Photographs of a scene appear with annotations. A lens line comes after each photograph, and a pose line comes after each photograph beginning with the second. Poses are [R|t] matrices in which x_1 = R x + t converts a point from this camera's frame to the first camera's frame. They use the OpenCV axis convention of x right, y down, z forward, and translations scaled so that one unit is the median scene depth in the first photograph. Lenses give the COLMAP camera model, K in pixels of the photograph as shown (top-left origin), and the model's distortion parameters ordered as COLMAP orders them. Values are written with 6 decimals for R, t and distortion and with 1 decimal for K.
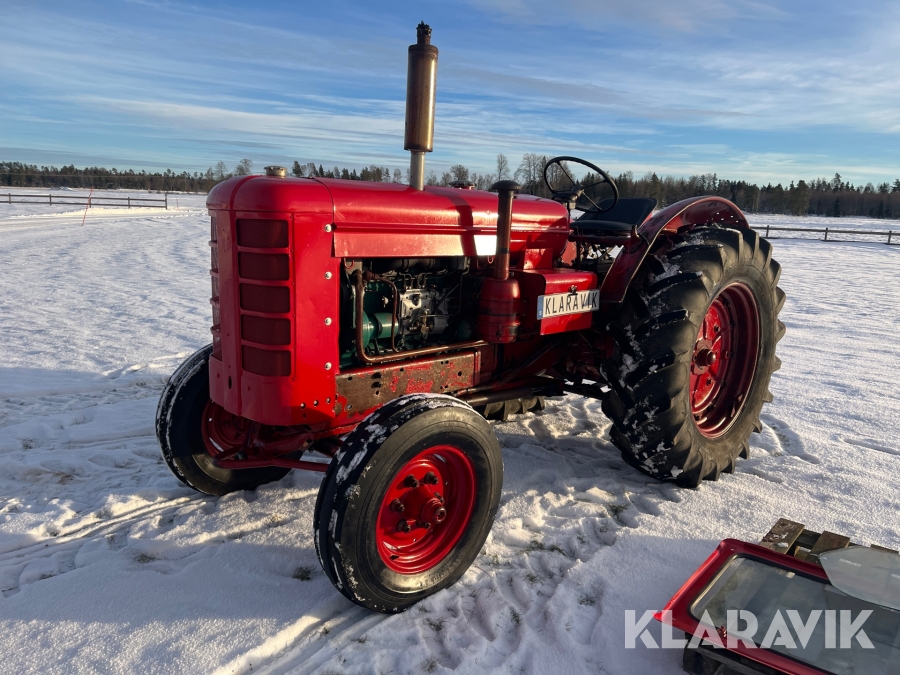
lens RADIAL K [[674.8, 0, 450.0], [0, 674.8, 337.5], [0, 0, 1]] dist [0.010707, -0.069975]
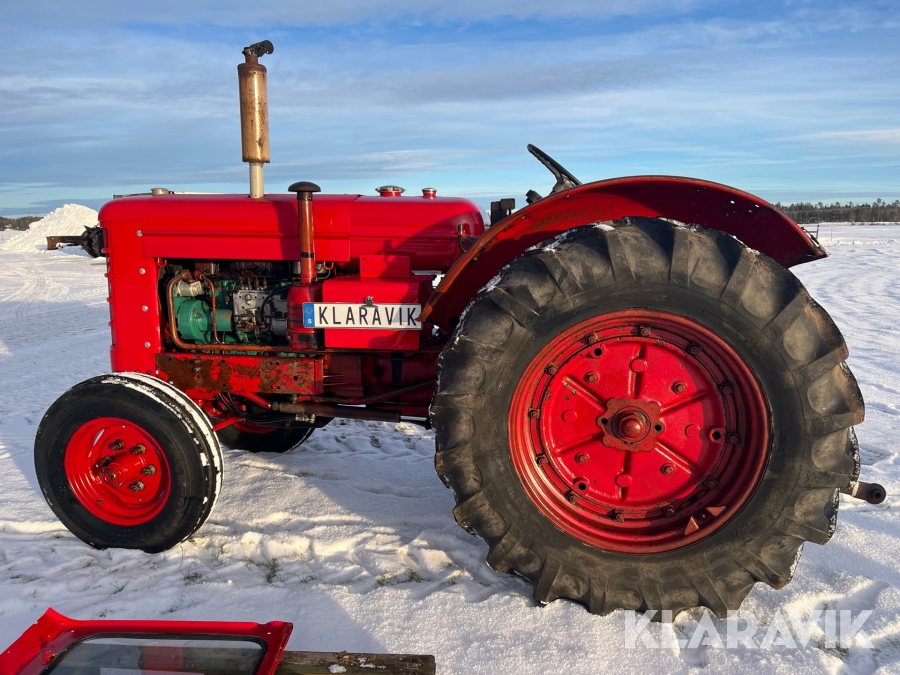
lens RADIAL K [[674.8, 0, 450.0], [0, 674.8, 337.5], [0, 0, 1]] dist [0.010707, -0.069975]
pose [[0.611530, 0.092159, -0.785836, 0.937572], [-0.129014, 0.991516, 0.015882, -0.051393], [0.780632, 0.091671, 0.618231, 0.547871]]
